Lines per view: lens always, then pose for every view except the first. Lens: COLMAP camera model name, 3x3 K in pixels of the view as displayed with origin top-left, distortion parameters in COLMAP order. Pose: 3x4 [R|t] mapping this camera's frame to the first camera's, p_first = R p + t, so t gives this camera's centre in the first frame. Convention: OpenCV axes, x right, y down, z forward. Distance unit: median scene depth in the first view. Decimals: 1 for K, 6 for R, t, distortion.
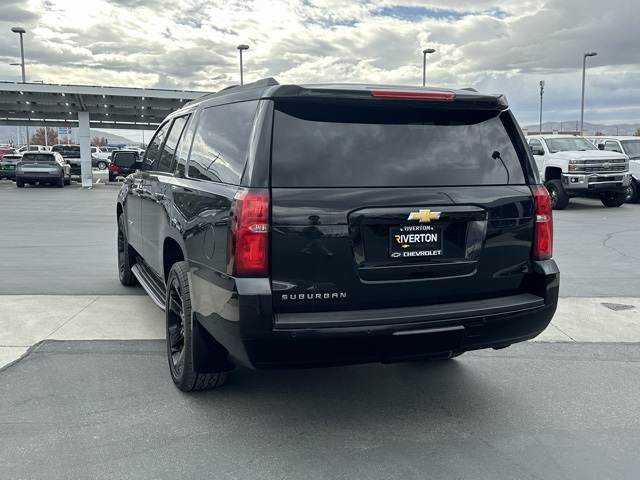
lens RADIAL K [[639.5, 0, 313.8], [0, 639.5, 238.1], [0, 0, 1]] dist [0.178281, -0.350200]
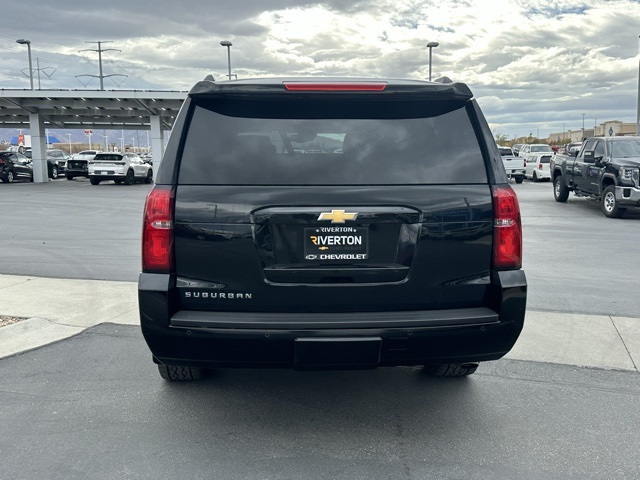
lens RADIAL K [[639.5, 0, 313.8], [0, 639.5, 238.1], [0, 0, 1]] dist [0.178281, -0.350200]
pose [[0.948303, 0.032442, -0.315703, 0.385918], [-0.032458, 0.999460, 0.005210, -0.006105], [0.315701, 0.005306, 0.948844, 0.093332]]
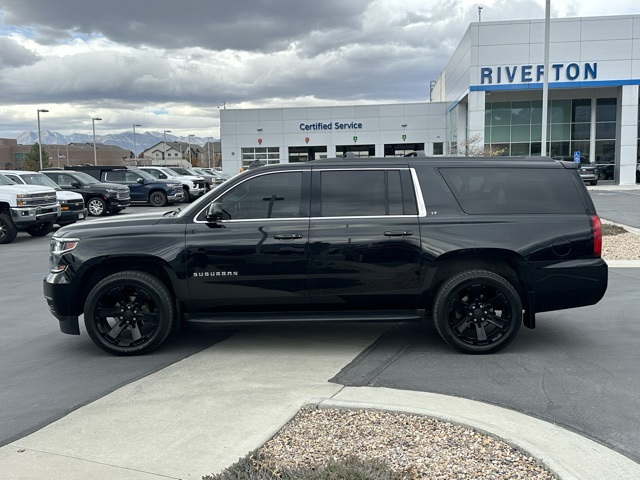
lens RADIAL K [[639.5, 0, 313.8], [0, 639.5, 238.1], [0, 0, 1]] dist [0.178281, -0.350200]
pose [[0.384042, -0.096248, 0.918285, -1.945869], [0.135867, 0.989616, 0.046903, -0.179966], [-0.913264, 0.106752, 0.393131, 0.847095]]
